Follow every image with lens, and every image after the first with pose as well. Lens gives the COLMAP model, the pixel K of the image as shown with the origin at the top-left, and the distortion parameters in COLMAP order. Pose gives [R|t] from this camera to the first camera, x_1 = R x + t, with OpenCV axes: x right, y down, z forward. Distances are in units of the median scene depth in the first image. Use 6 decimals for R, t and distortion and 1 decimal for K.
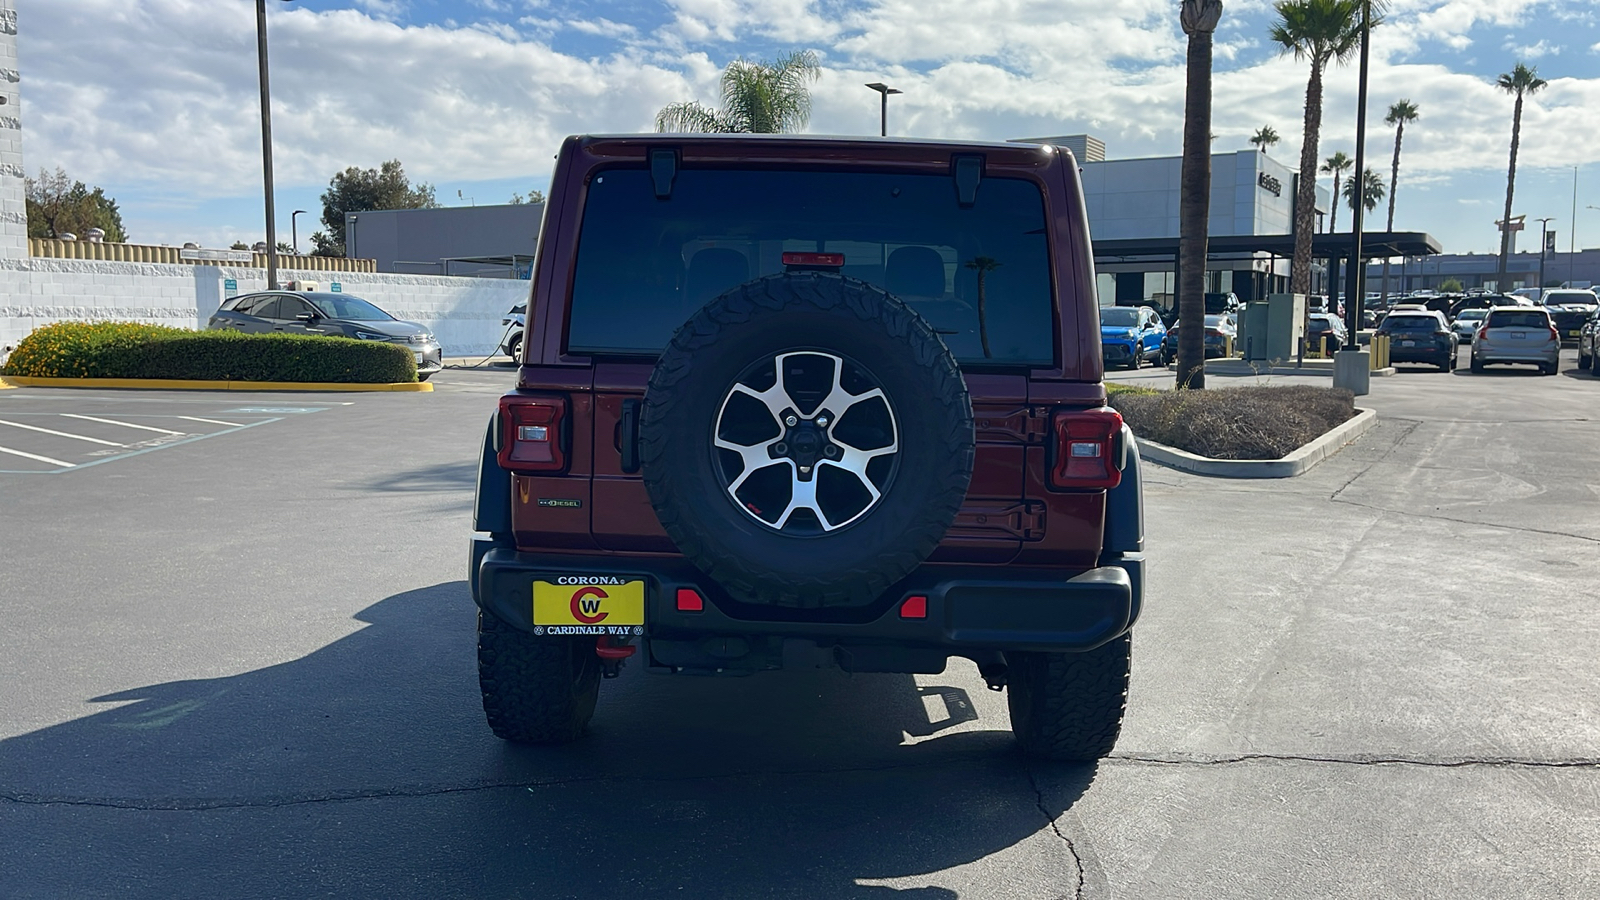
lens RADIAL K [[1384.9, 0, 783.2], [0, 1384.9, 443.4], [0, 0, 1]] dist [0.055632, -0.049098]
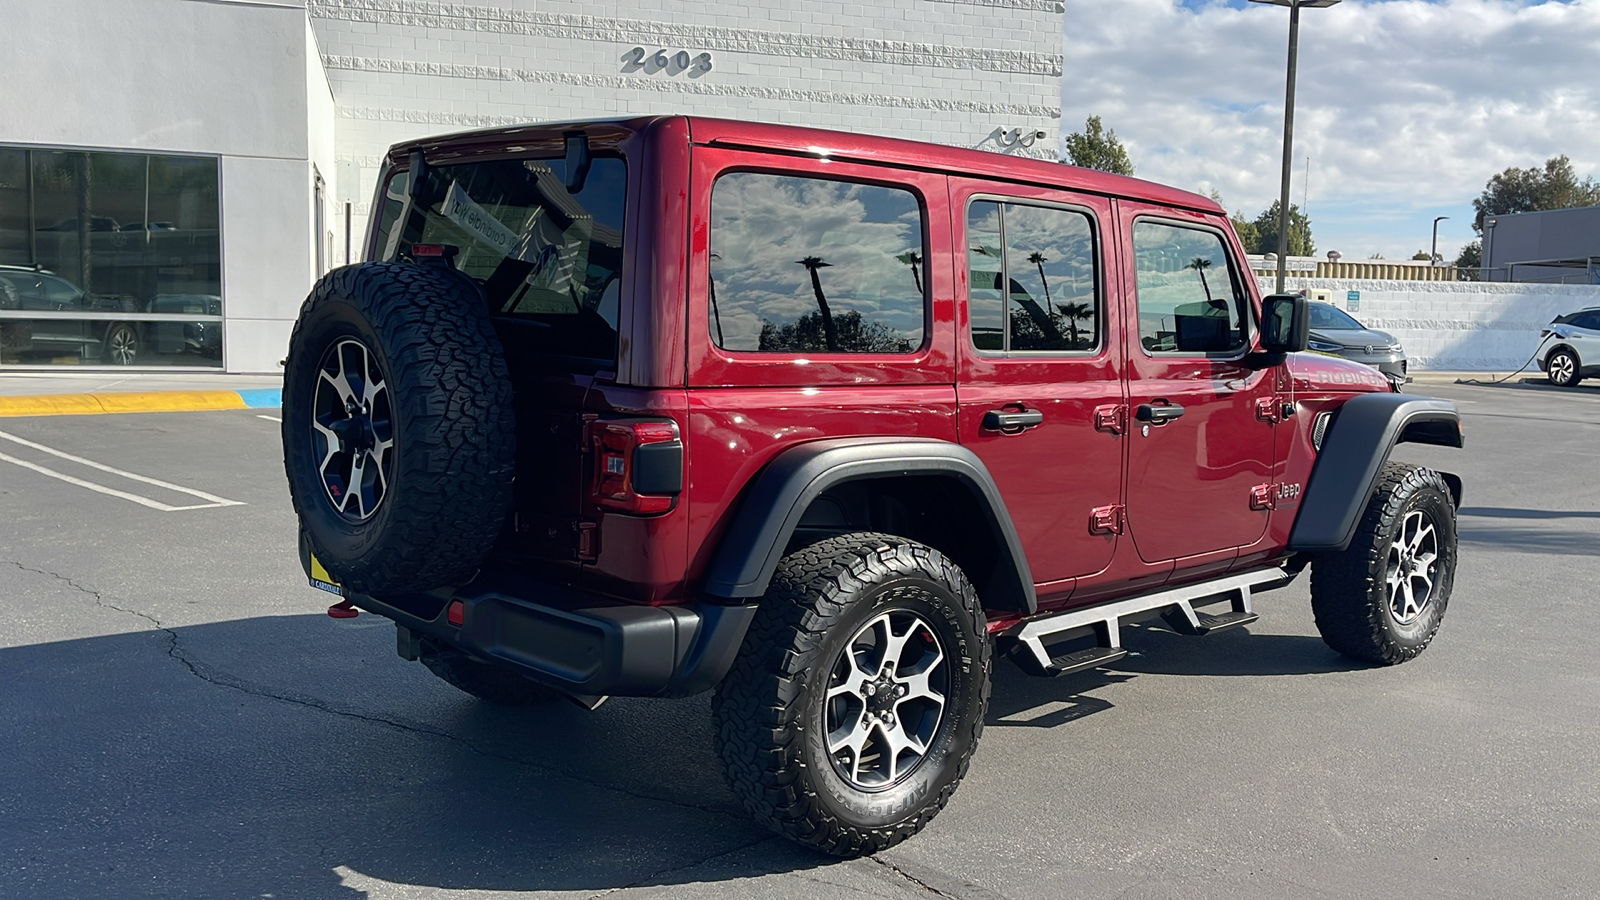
lens RADIAL K [[1384.9, 0, 829.9], [0, 1384.9, 443.9], [0, 0, 1]] dist [0.055632, -0.049098]
pose [[0.706842, 0.072313, -0.703665, 0.158578], [-0.077380, 0.996696, 0.024696, -0.006874], [0.703126, 0.036994, 0.710102, 0.082944]]
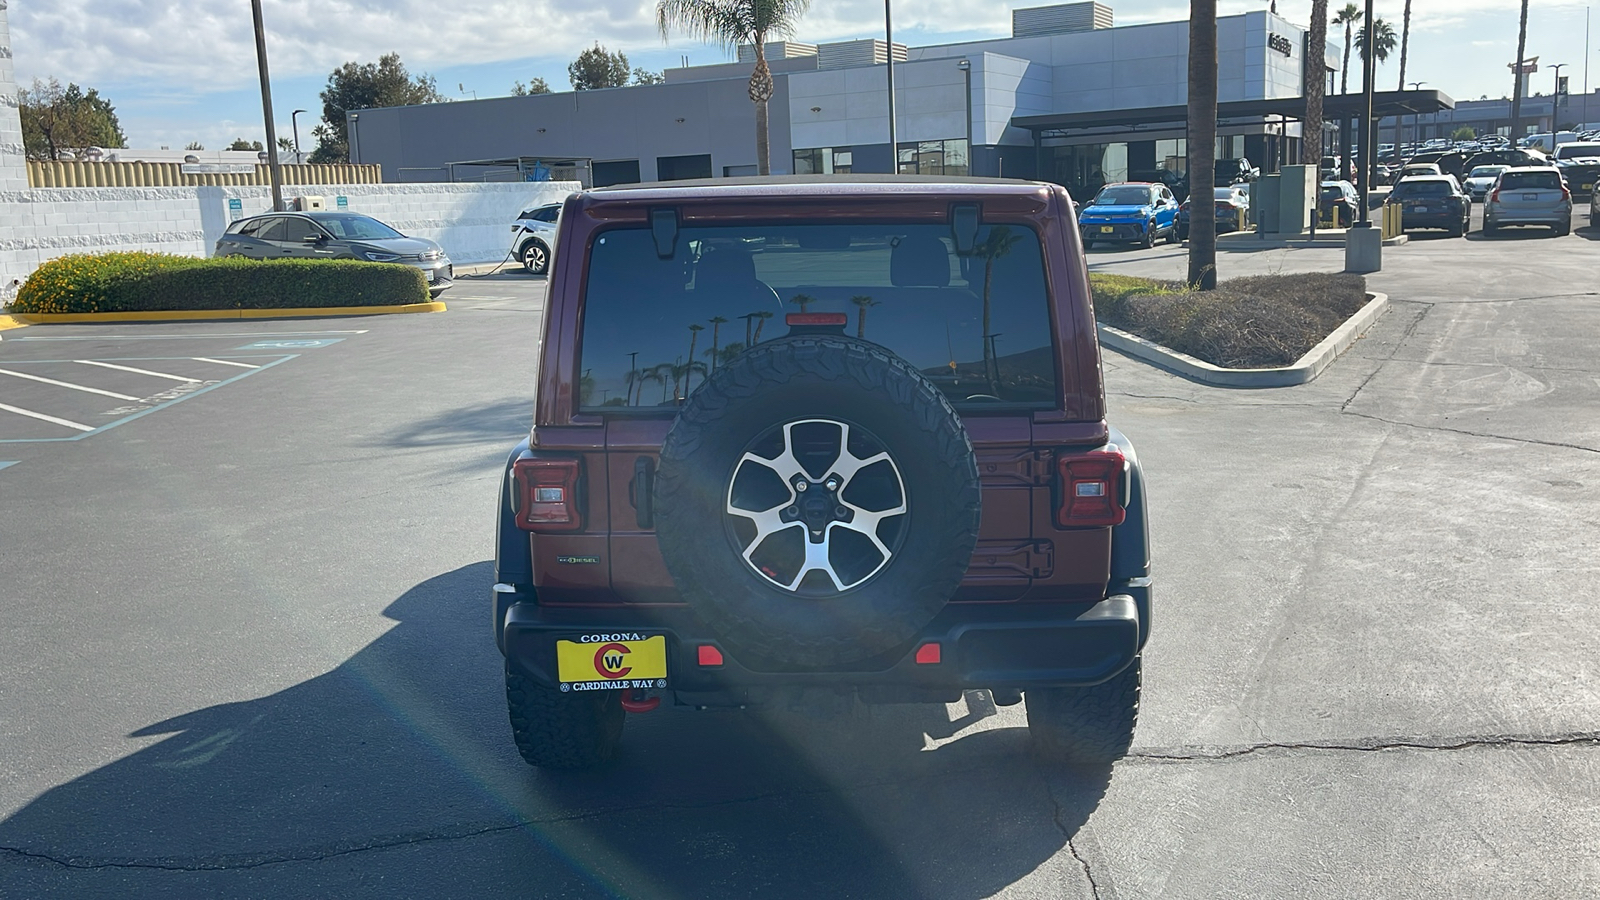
lens RADIAL K [[1384.9, 0, 811.3], [0, 1384.9, 401.5], [0, 0, 1]] dist [0.055632, -0.049098]
pose [[0.999079, -0.042540, 0.005547, 0.001645], [0.042125, 0.997258, 0.060843, -0.022550], [-0.008120, -0.060554, 0.998132, -0.002815]]
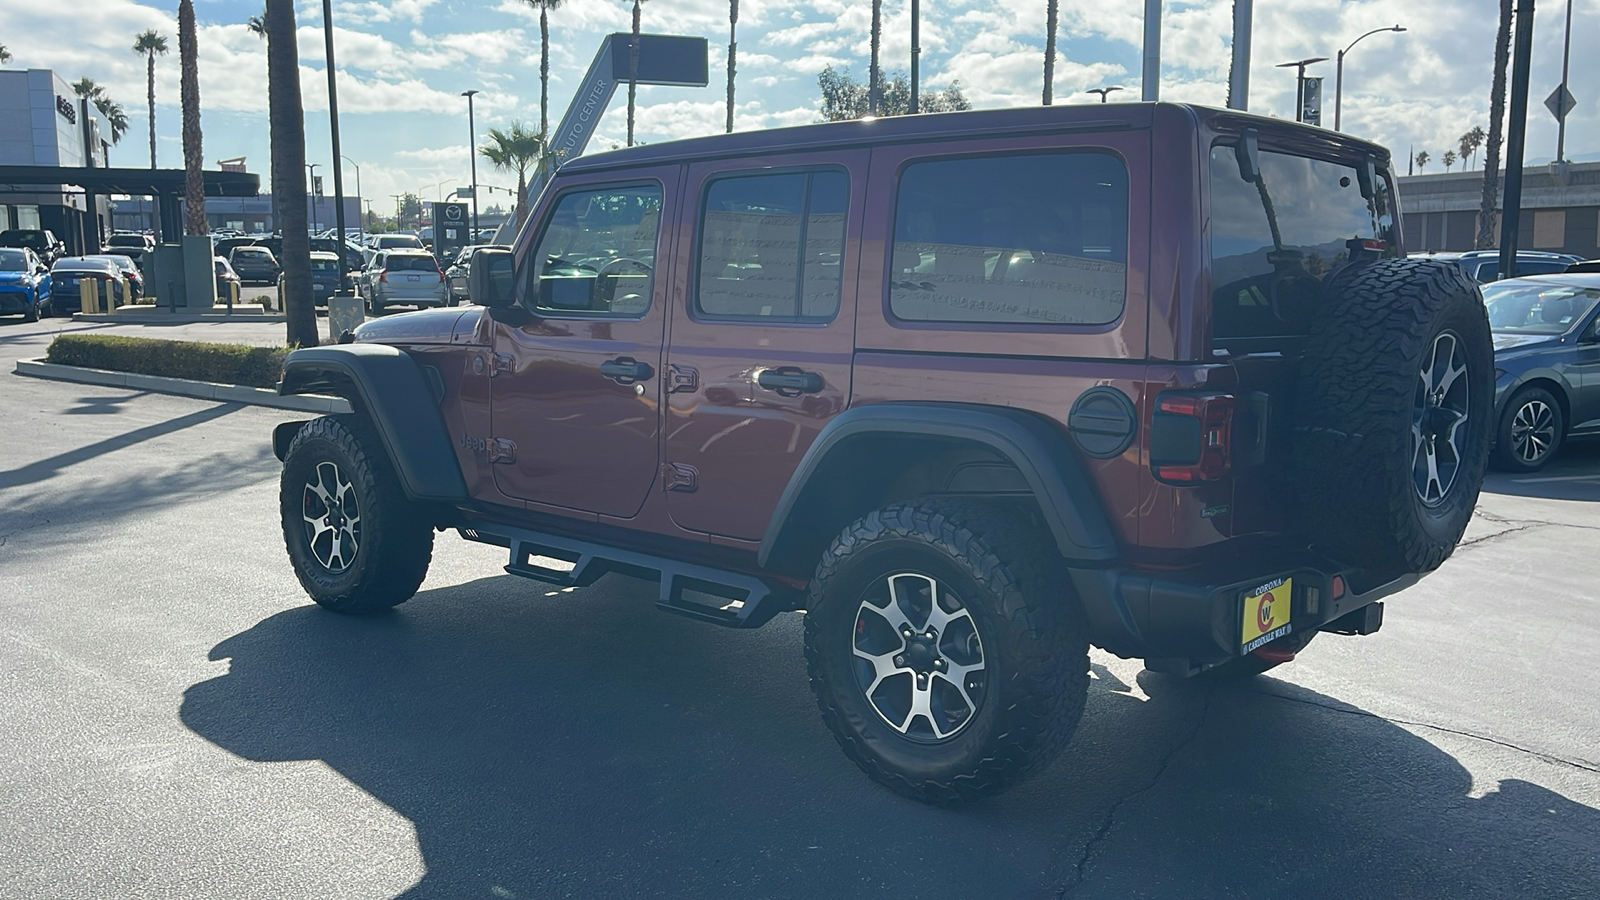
lens RADIAL K [[1384.9, 0, 815.6], [0, 1384.9, 477.1], [0, 0, 1]] dist [0.055632, -0.049098]
pose [[0.638555, -0.119350, 0.760266, -0.183384], [0.067810, 0.992785, 0.098897, -0.016119], [-0.766583, -0.011597, 0.642040, 0.107610]]
